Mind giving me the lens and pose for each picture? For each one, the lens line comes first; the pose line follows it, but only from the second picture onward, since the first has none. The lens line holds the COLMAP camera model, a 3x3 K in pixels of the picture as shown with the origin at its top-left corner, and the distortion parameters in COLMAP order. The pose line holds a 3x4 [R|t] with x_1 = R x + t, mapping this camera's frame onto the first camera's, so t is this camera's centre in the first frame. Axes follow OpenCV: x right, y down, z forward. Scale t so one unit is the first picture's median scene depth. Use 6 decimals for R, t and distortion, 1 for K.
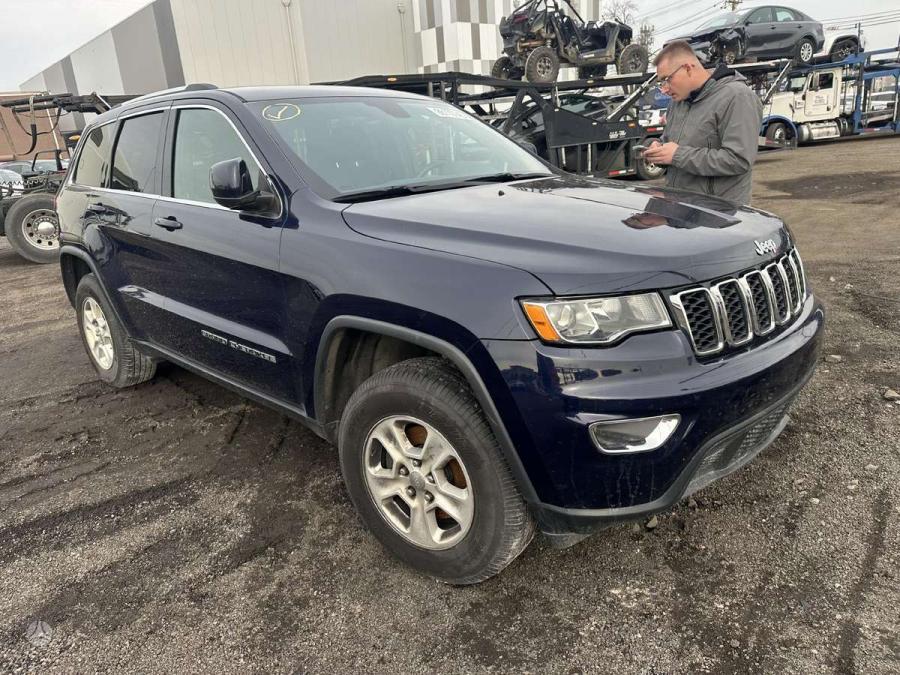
lens RADIAL K [[648.5, 0, 434.7], [0, 648.5, 346.0], [0, 0, 1]] dist [0.045122, -0.051469]
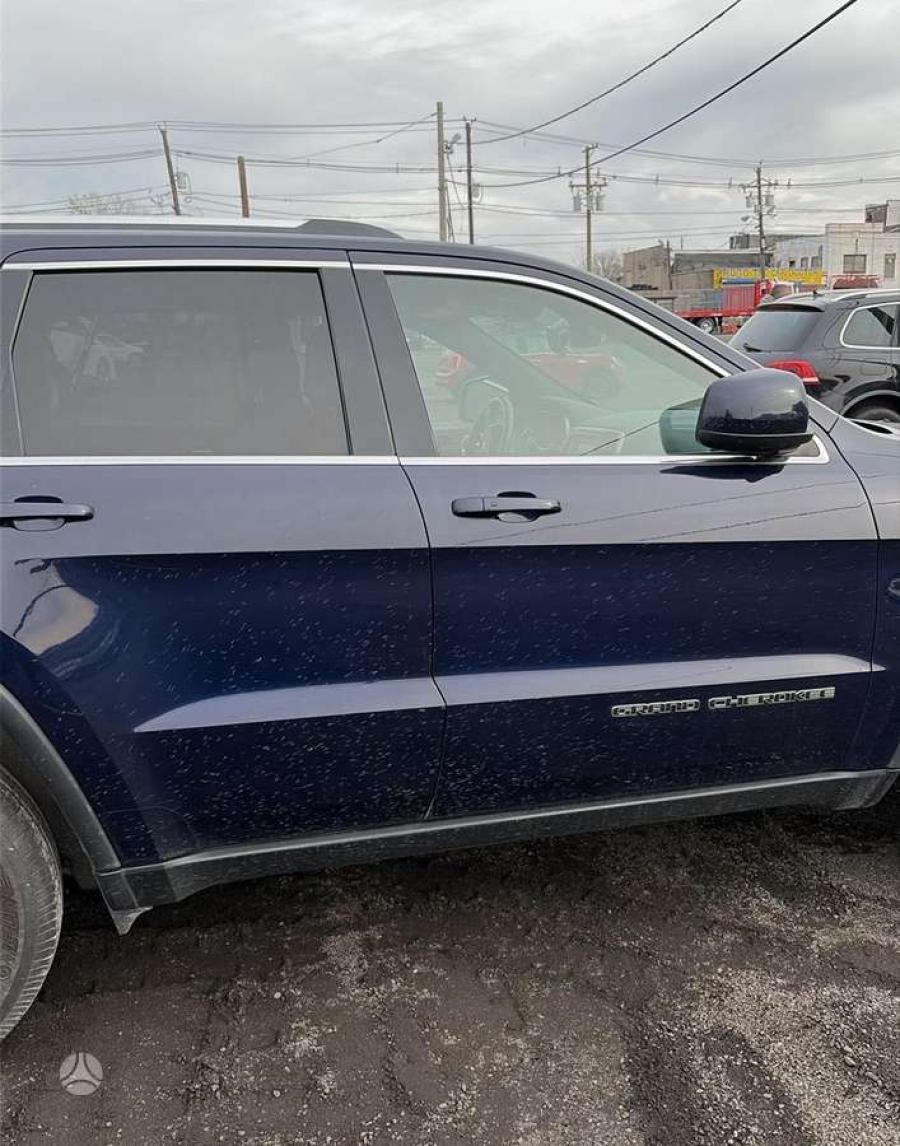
lens RADIAL K [[1227.8, 0, 411.4], [0, 1227.8, 572.6], [0, 0, 1]] dist [-0.010227, -0.025537]
pose [[0.477931, -0.107395, 0.871808, -1.734071], [0.259448, 0.965476, -0.023298, -0.198165], [-0.839207, 0.237324, 0.489294, 0.915736]]
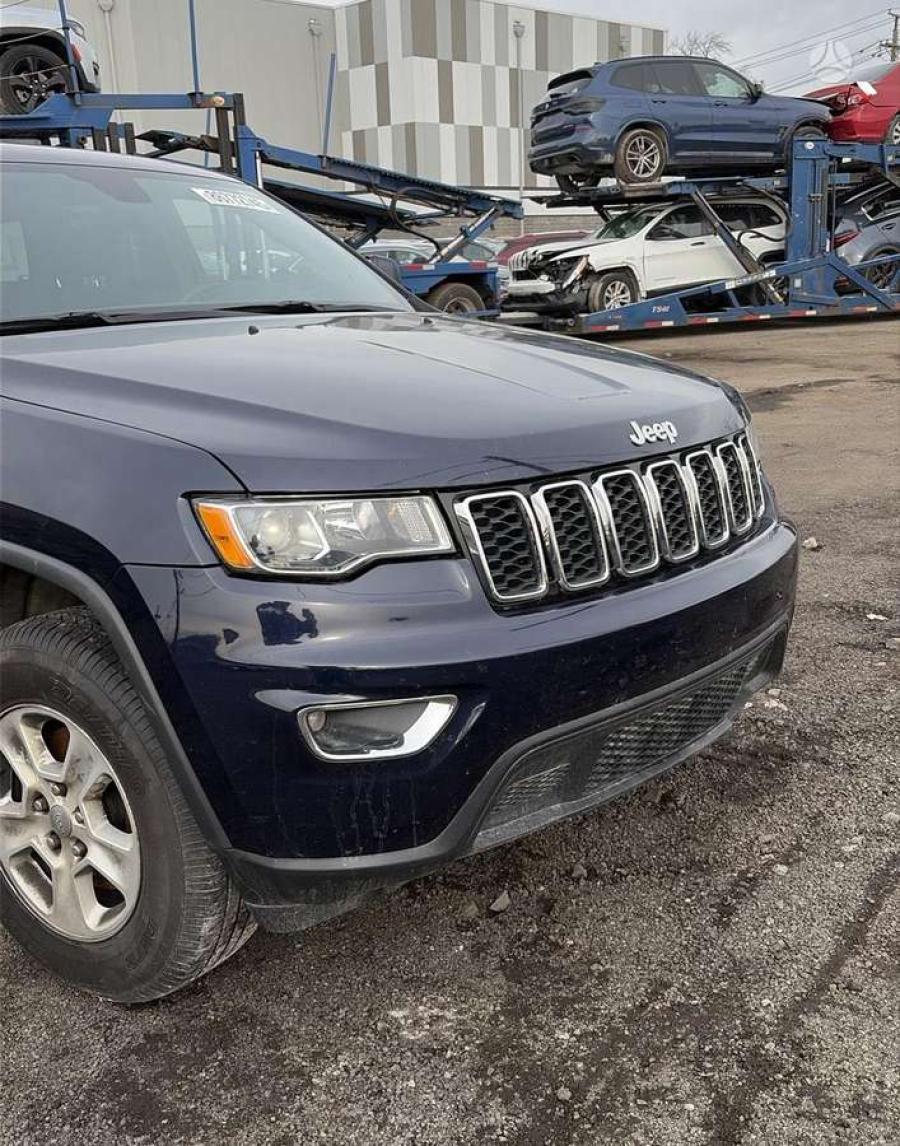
lens RADIAL K [[1194.9, 0, 450.0], [0, 1194.9, 573.0], [0, 0, 1]] dist [0.002116, 0.055396]
pose [[0.997785, 0.027369, 0.060629, 0.249512], [-0.024120, 0.998266, -0.053692, 0.041307], [-0.061993, 0.052110, 0.996715, -0.084005]]
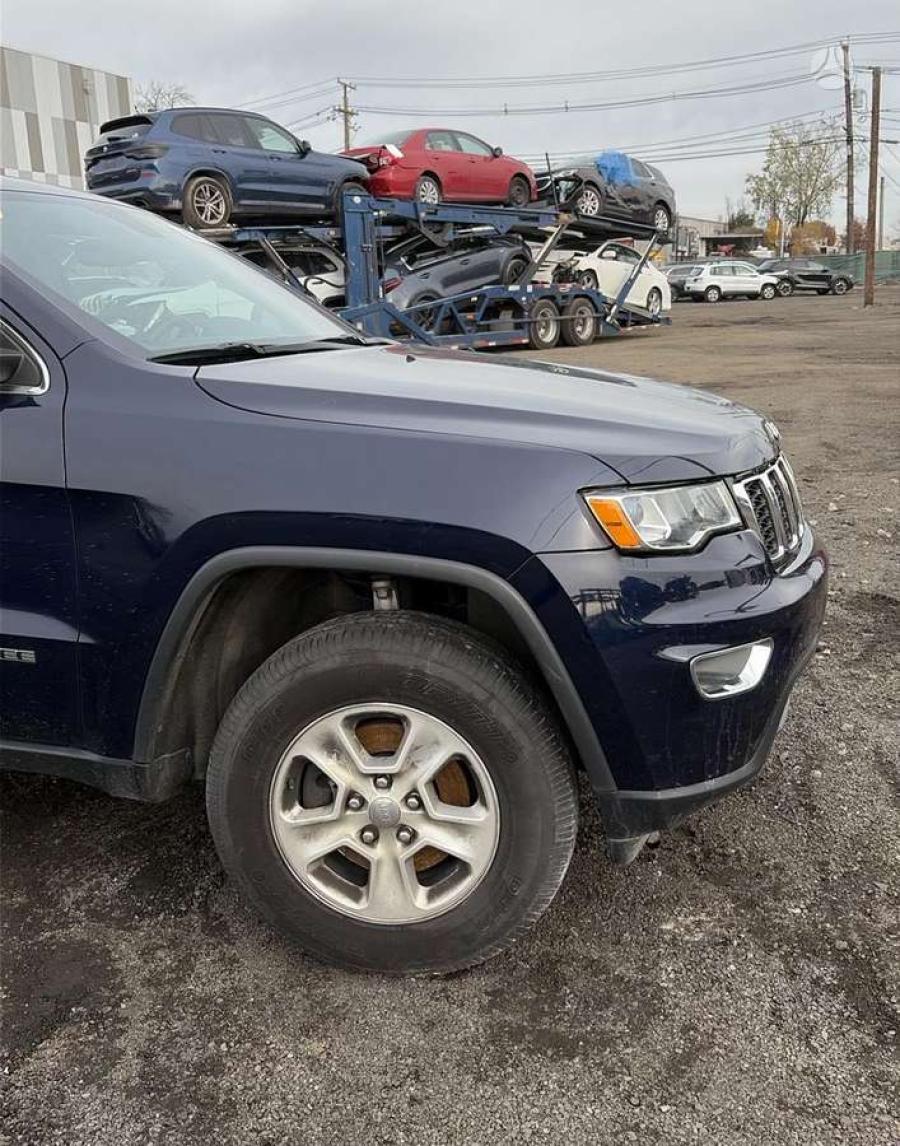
lens RADIAL K [[1204.7, 0, 449.2], [0, 1204.7, 579.7], [0, 0, 1]] dist [0.020878, -0.041334]
pose [[0.876955, -0.063263, 0.476390, -0.509046], [0.108697, 0.991719, -0.068397, 0.077182], [-0.468118, 0.111763, 0.876570, -0.043178]]
